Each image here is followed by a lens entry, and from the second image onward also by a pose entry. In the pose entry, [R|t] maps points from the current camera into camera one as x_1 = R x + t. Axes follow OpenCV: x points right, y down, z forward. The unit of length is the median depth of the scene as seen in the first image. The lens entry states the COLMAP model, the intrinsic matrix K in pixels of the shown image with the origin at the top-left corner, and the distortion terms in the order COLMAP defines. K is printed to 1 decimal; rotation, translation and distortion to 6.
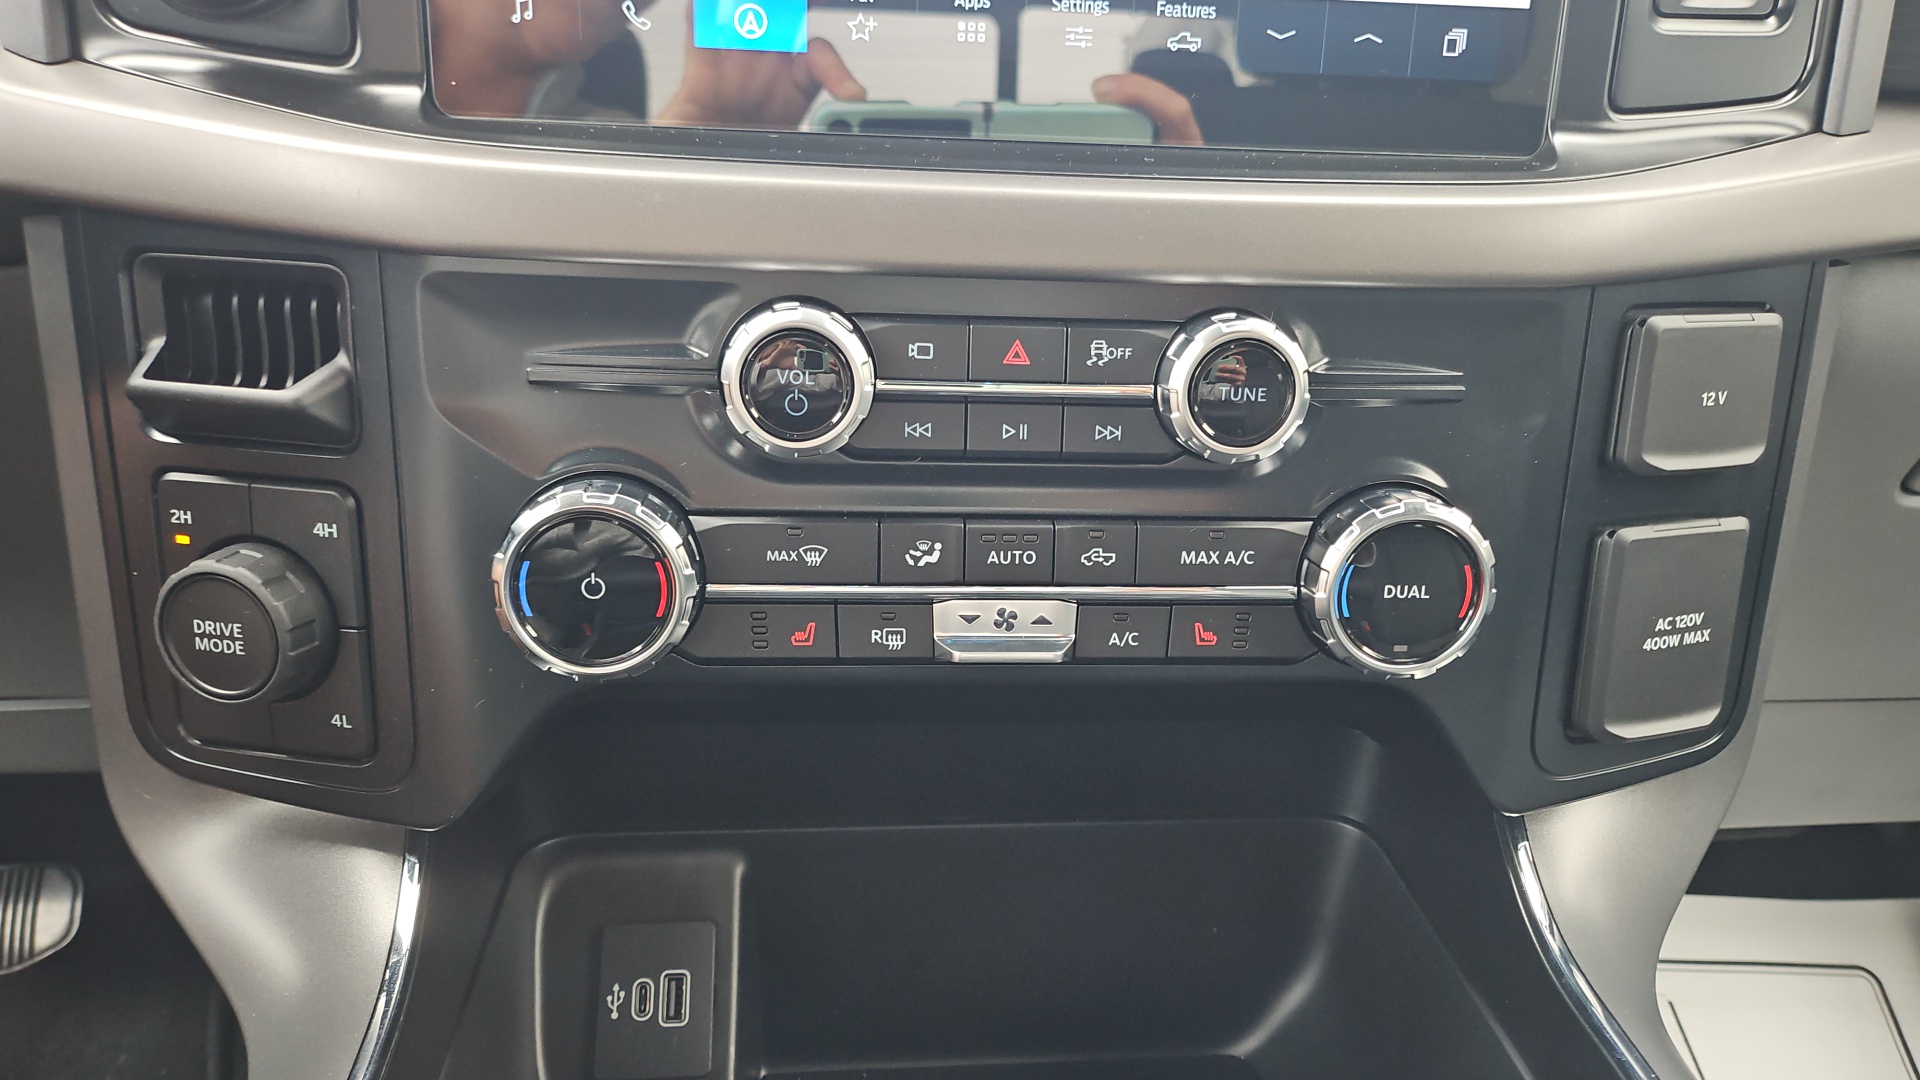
lens RADIAL K [[1339.3, 0, 965.2], [0, 1339.3, 537.7], [0, 0, 1]] dist [0.057641, -0.059432]
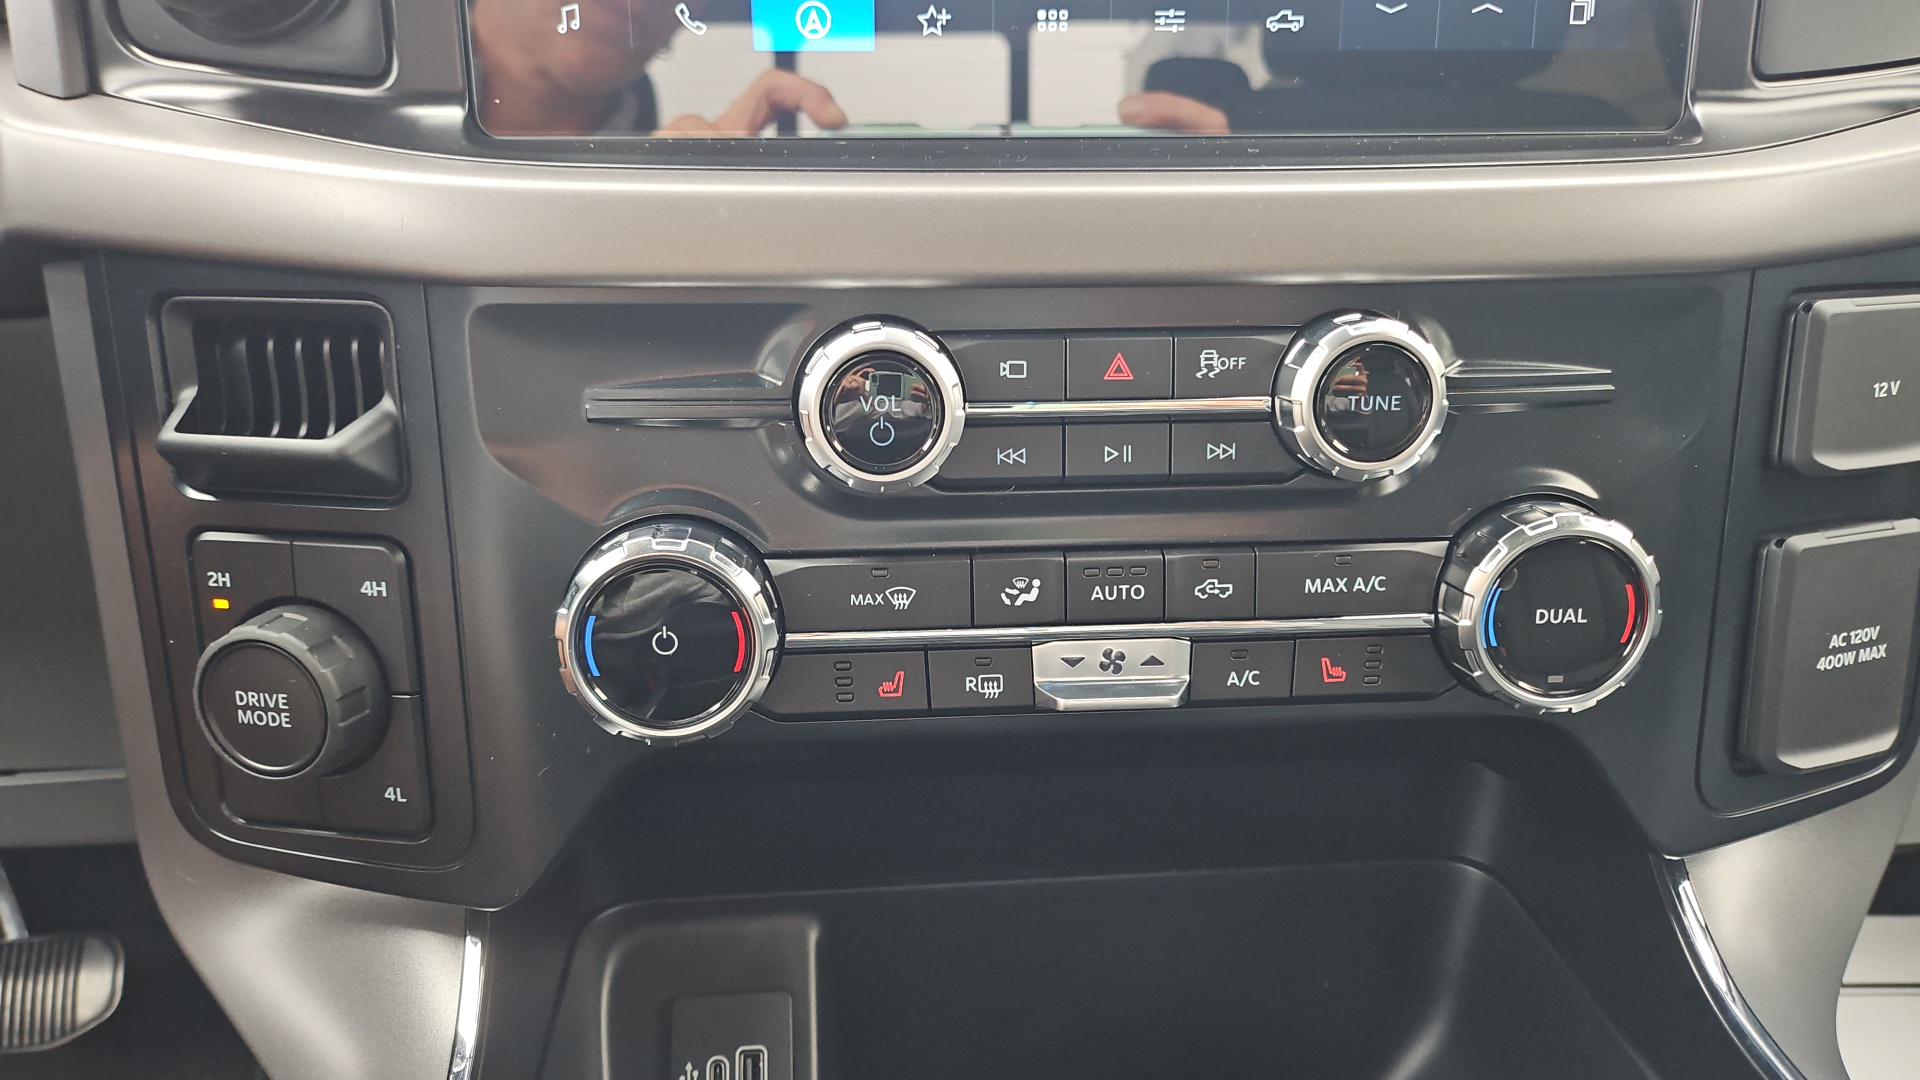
lens RADIAL K [[1339.3, 0, 945.3], [0, 1339.3, 541.3], [0, 0, 1]] dist [0.057641, -0.059432]
pose [[0.999010, -0.035440, -0.026878, -0.056545], [0.034997, 0.999247, -0.016773, -0.008851], [0.027453, 0.015816, 0.999498, 0.087840]]
